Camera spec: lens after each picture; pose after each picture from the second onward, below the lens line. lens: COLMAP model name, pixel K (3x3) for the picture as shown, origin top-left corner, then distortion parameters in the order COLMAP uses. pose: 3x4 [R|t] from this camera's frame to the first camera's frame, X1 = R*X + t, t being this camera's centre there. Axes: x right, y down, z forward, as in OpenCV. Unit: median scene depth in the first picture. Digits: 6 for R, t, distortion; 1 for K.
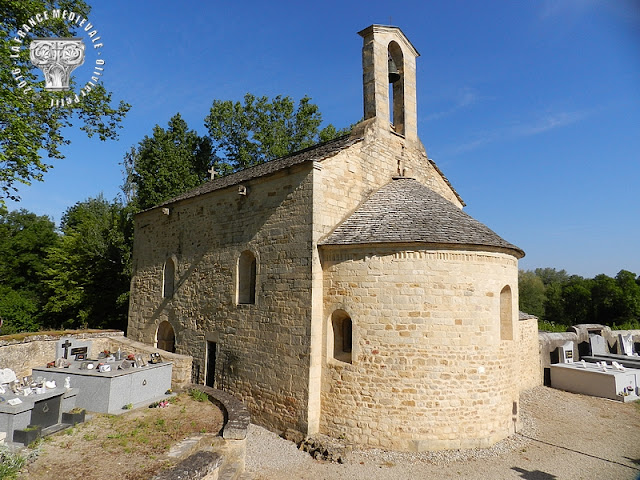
lens RADIAL K [[417.3, 0, 319.0], [0, 417.3, 238.4], [0, 0, 1]] dist [0.015169, -0.002889]
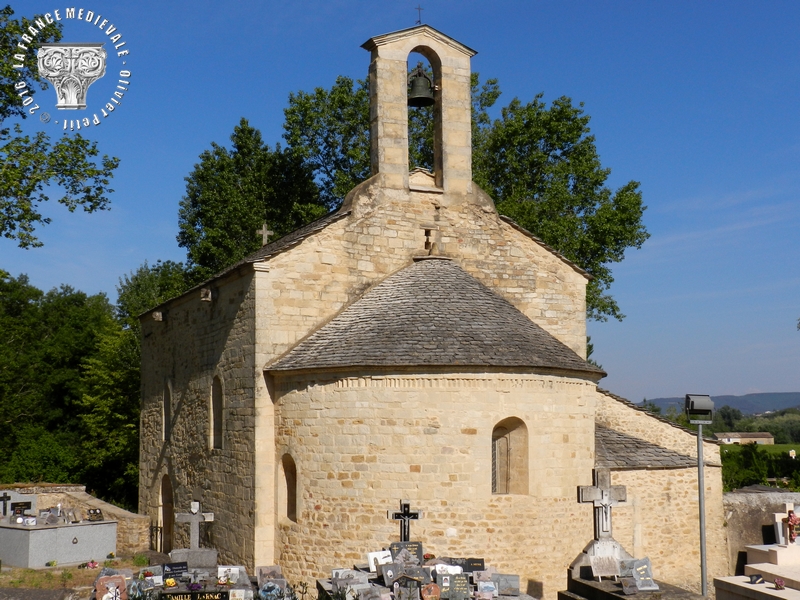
lens RADIAL K [[1020.3, 0, 402.0], [0, 1020.3, 300.4], [0, 0, 1]] dist [0.009432, 0.000000]
pose [[0.940856, -0.060866, -0.333293, 0.836472], [0.063708, 0.997966, -0.002408, -0.089840], [0.332762, -0.018967, 0.942820, -0.661829]]
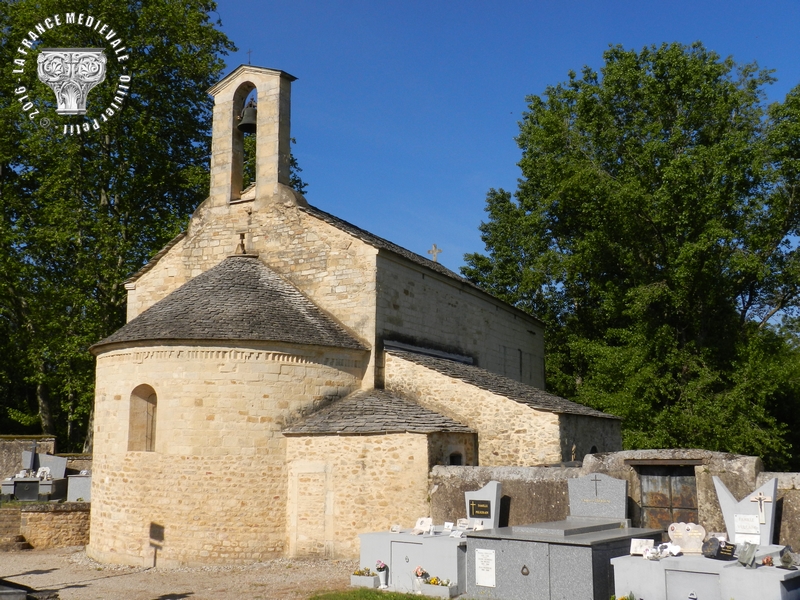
lens RADIAL K [[857.8, 0, 398.7], [0, 857.8, 303.4], [0, 0, 1]] dist [-0.003355, 0.000000]
pose [[0.302933, -0.177471, -0.936342, 2.144835], [0.129405, 0.981068, -0.144082, 0.255983], [0.944185, -0.077520, 0.320163, 0.920184]]
